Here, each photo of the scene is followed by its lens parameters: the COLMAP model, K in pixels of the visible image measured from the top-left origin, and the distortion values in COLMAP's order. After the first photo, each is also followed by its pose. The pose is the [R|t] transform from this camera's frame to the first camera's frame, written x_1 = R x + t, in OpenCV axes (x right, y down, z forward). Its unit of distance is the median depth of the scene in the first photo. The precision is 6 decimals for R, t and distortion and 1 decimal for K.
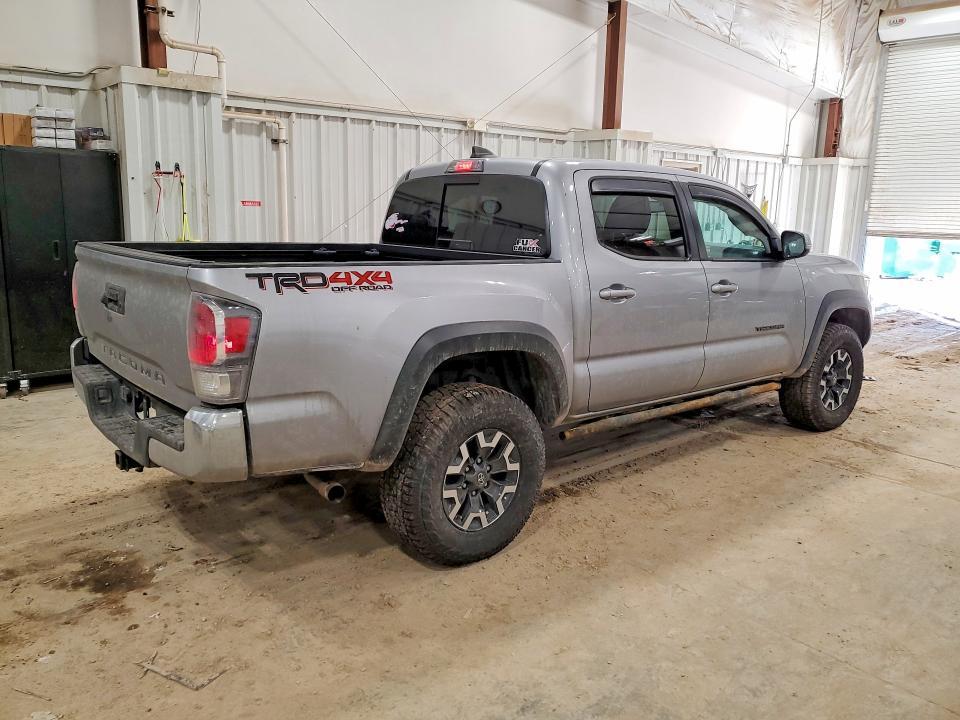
lens RADIAL K [[757.6, 0, 476.6], [0, 757.6, 358.2], [0, 0, 1]] dist [-0.016002, 0.046408]
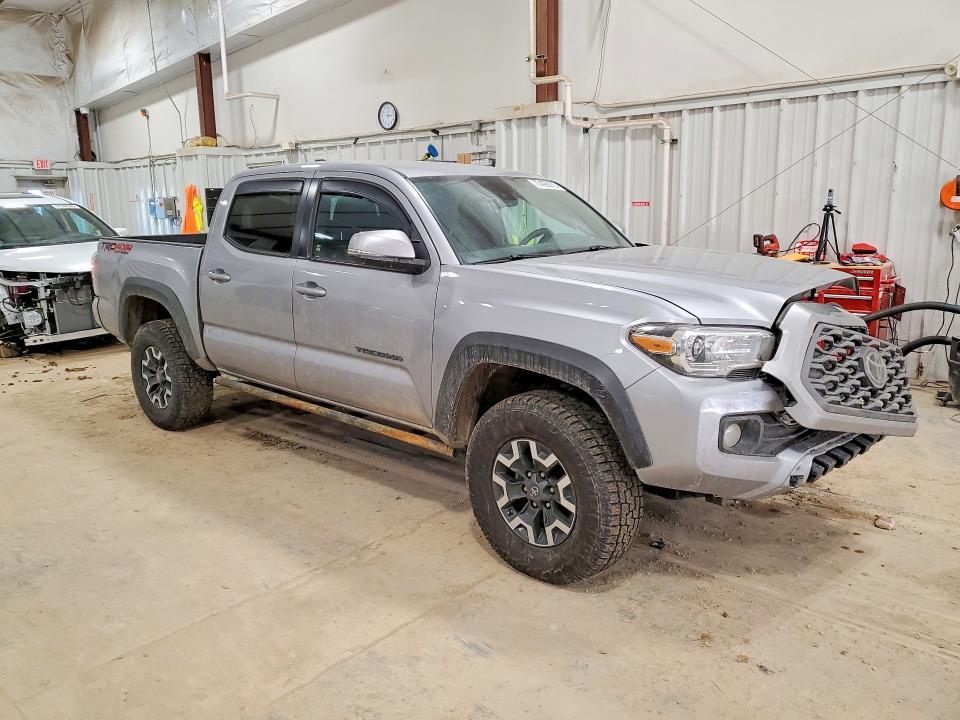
lens RADIAL K [[757.9, 0, 459.4], [0, 757.9, 359.8], [0, 0, 1]] dist [-0.010679, 0.042113]
pose [[0.109122, 0.176072, -0.978310, 1.135229], [-0.176545, 0.971974, 0.155239, -0.166300], [0.978225, 0.155776, 0.137149, 0.953852]]
